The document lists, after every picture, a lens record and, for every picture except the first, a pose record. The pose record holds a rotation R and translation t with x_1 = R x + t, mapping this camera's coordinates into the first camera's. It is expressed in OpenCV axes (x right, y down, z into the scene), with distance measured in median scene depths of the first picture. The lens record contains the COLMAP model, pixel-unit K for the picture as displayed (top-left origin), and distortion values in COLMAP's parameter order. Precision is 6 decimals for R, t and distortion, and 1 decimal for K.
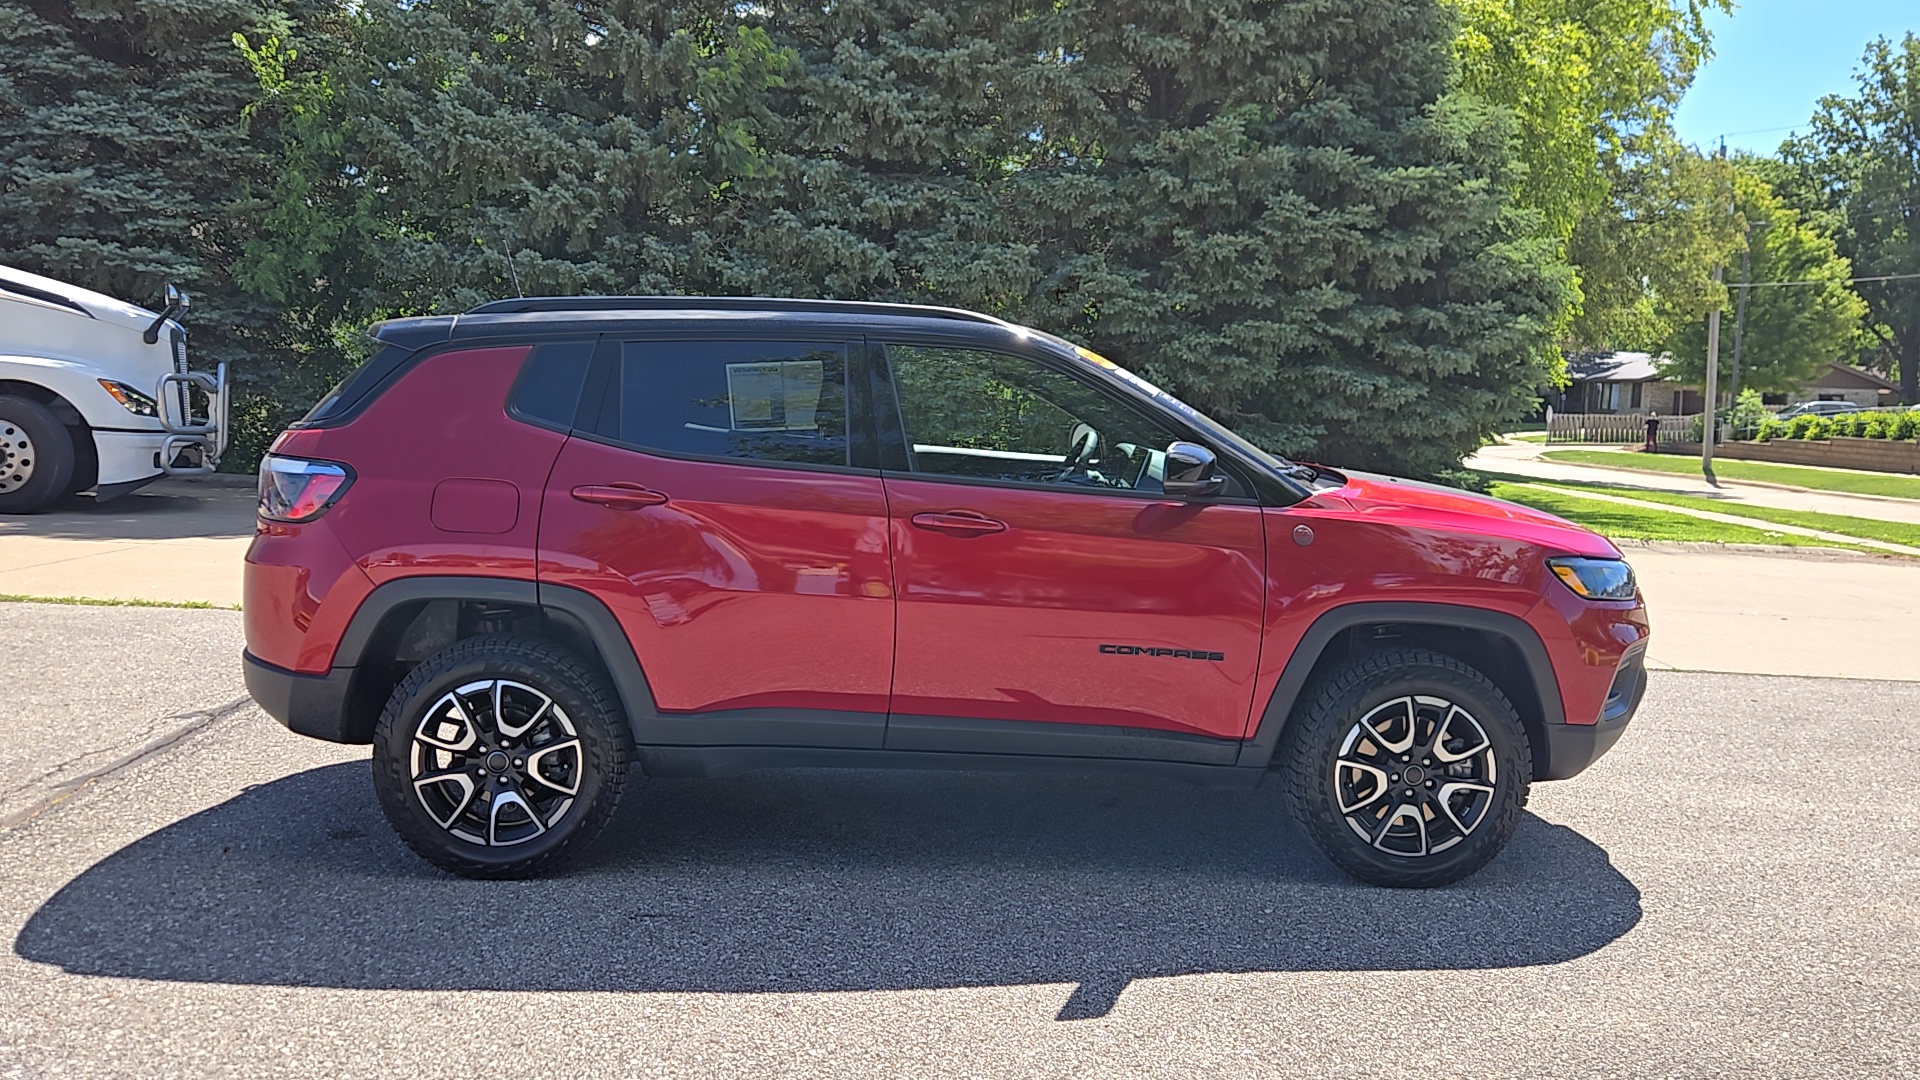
lens RADIAL K [[1620.4, 0, 960.0], [0, 1620.4, 540.0], [0, 0, 1]] dist [0.021684, -0.000297]
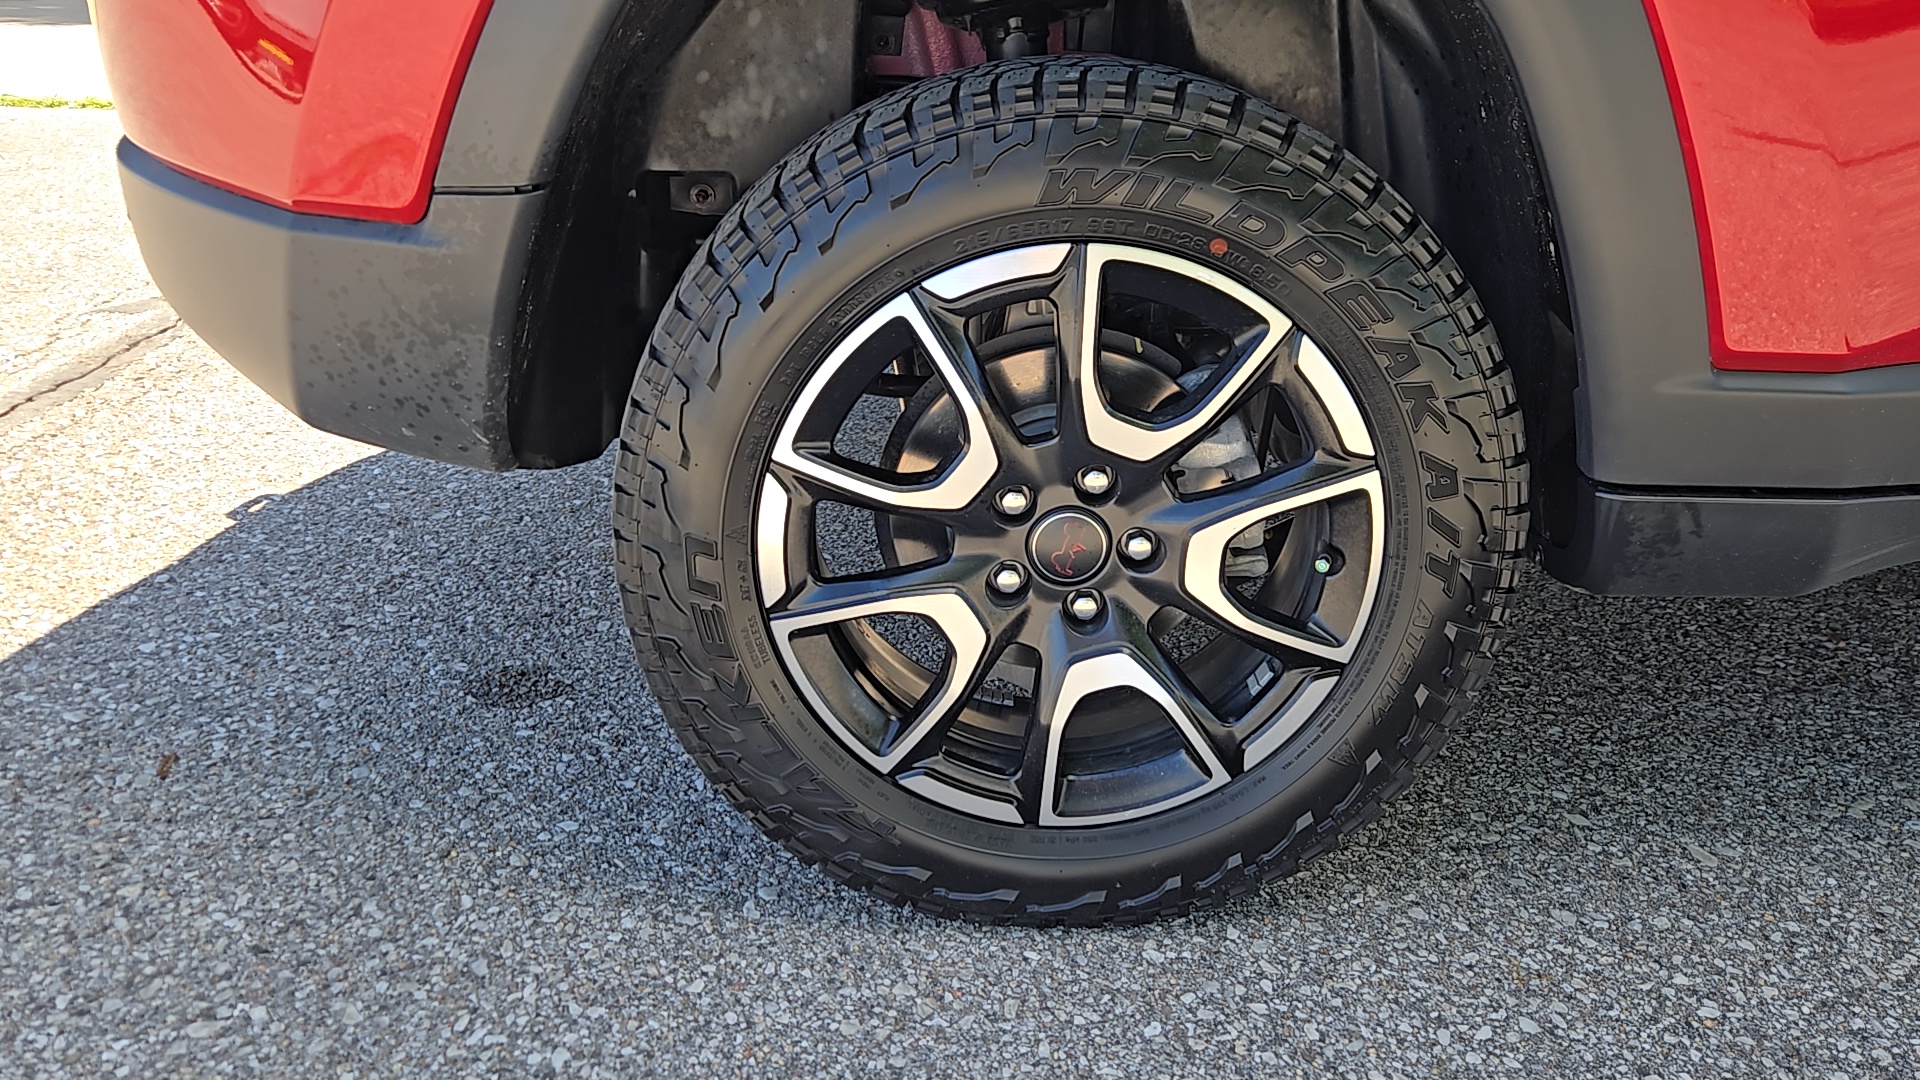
lens RADIAL K [[1619.0, 0, 953.0], [0, 1619.0, 526.6], [0, 0, 1]] dist [0.006805, 0.012048]
pose [[0.998718, 0.006610, -0.050184, -0.283966], [0.007449, 0.961447, 0.274891, 0.057848], [0.050066, -0.274912, 0.960165, 0.725003]]
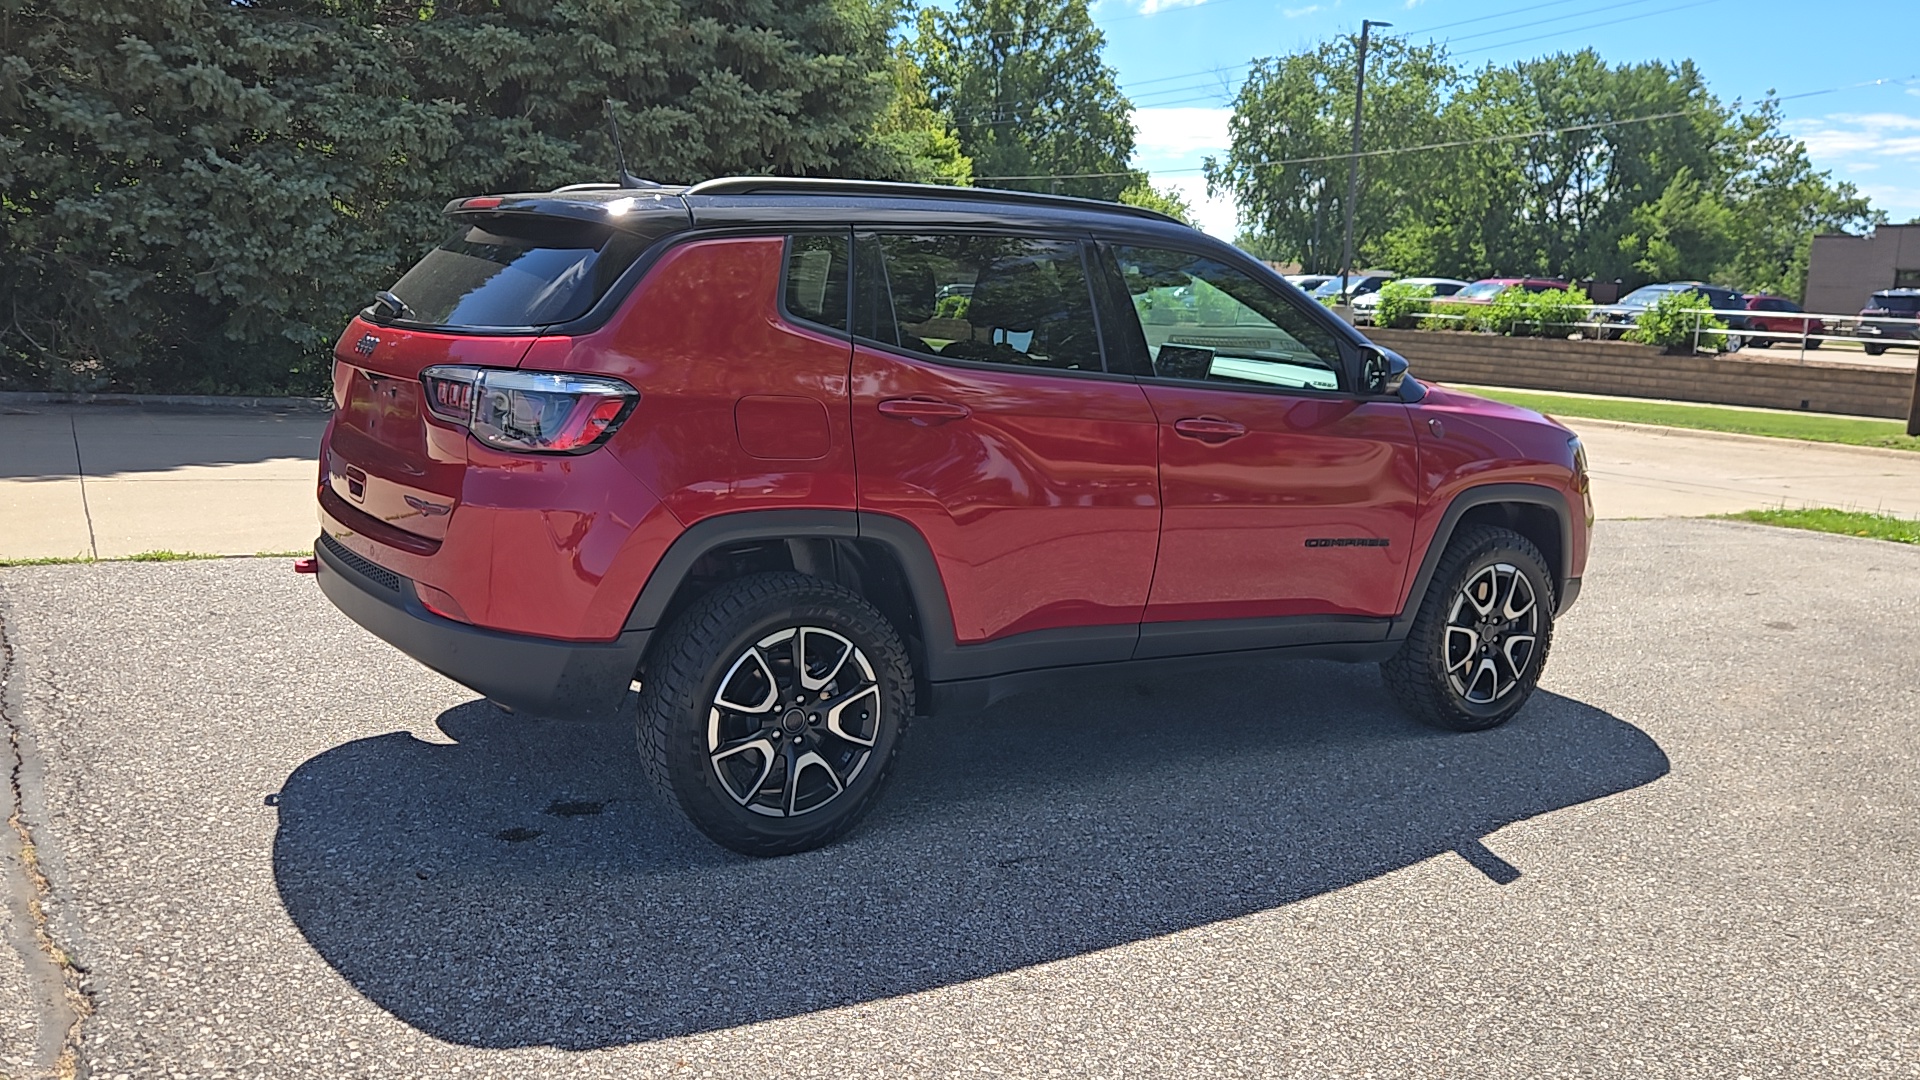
lens RADIAL K [[1612.9, 0, 970.5], [0, 1612.9, 534.5], [0, 0, 1]] dist [0.011587, 0.000006]
pose [[0.855913, -0.066880, 0.512777, -0.625855], [0.028373, 0.996181, 0.082568, -0.030544], [-0.516341, -0.056122, 0.854542, 0.214358]]
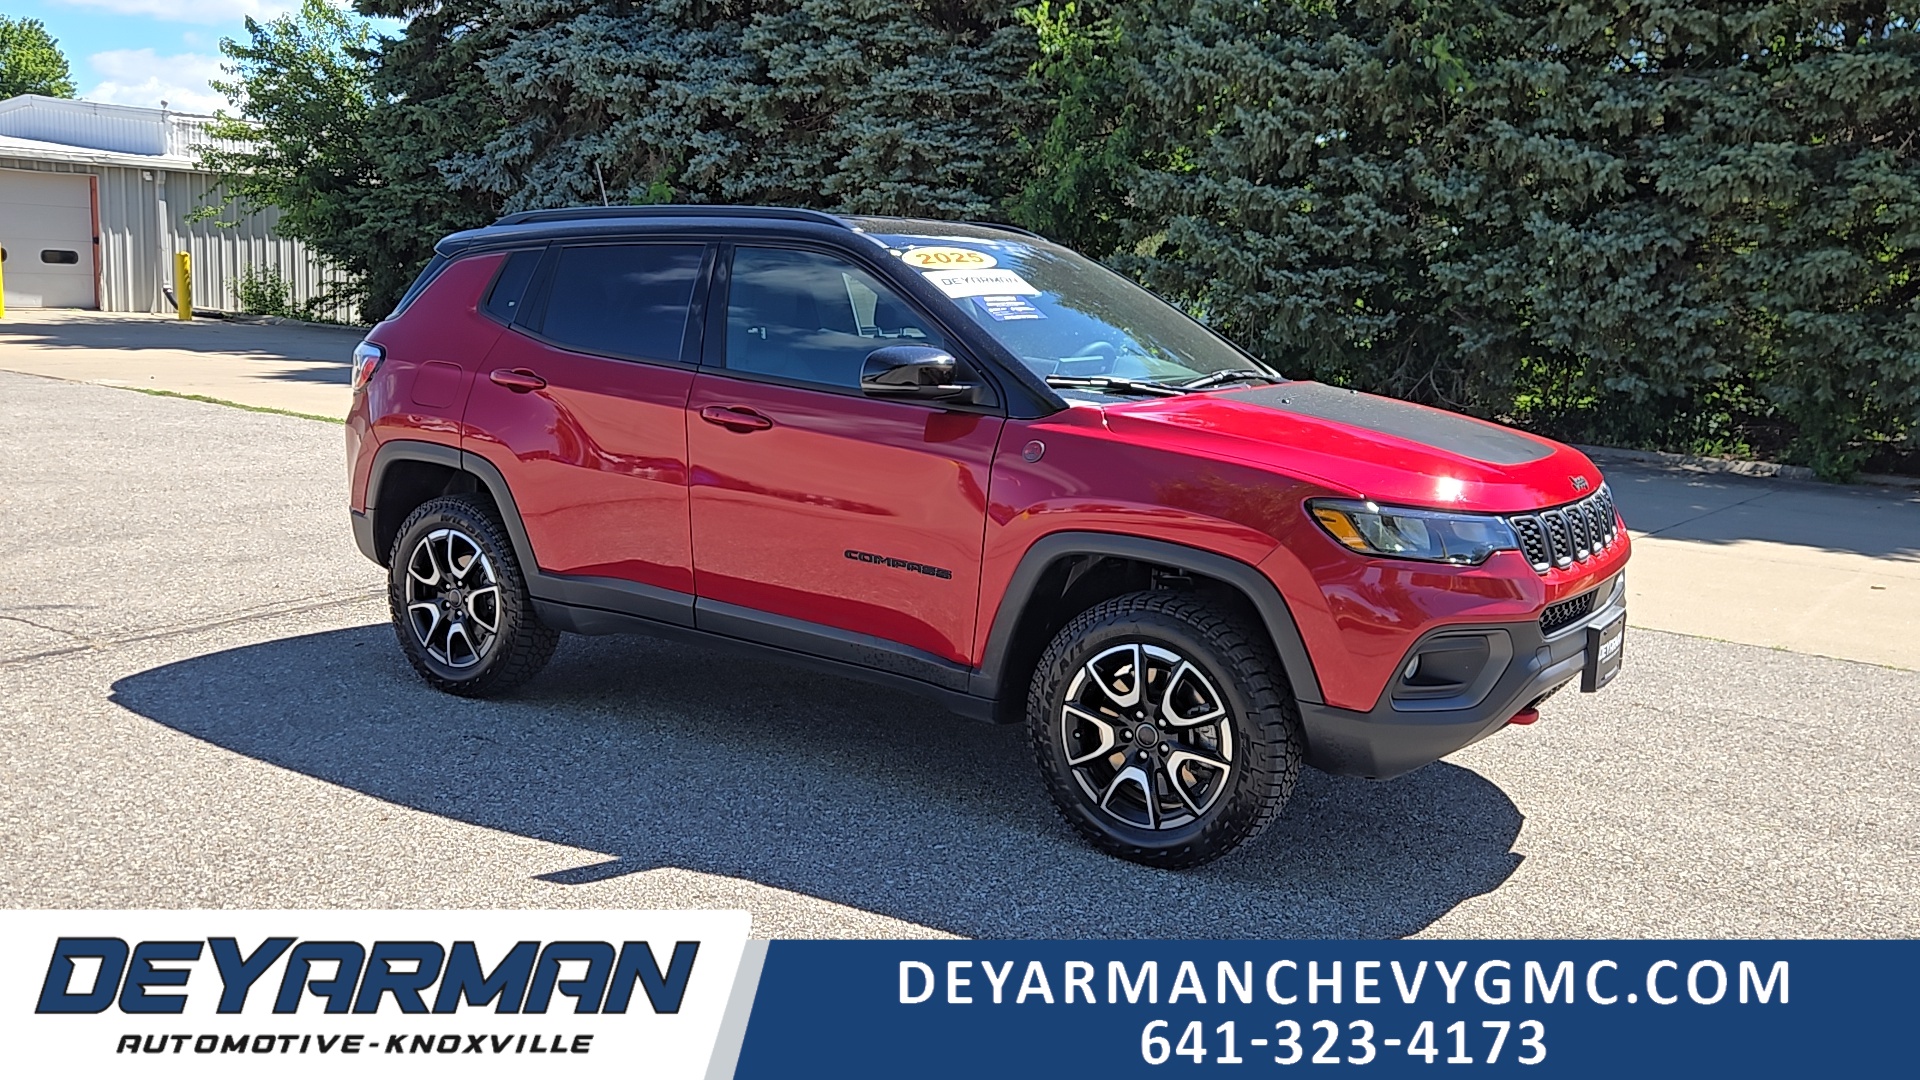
lens RADIAL K [[1619.0, 0, 953.0], [0, 1619.0, 526.6], [0, 0, 1]] dist [0.006805, 0.012048]
pose [[0.802390, 0.086961, -0.590431, 0.704523], [-0.067952, 0.996206, 0.054379, -0.006835], [0.592919, -0.003512, 0.805254, 0.243220]]
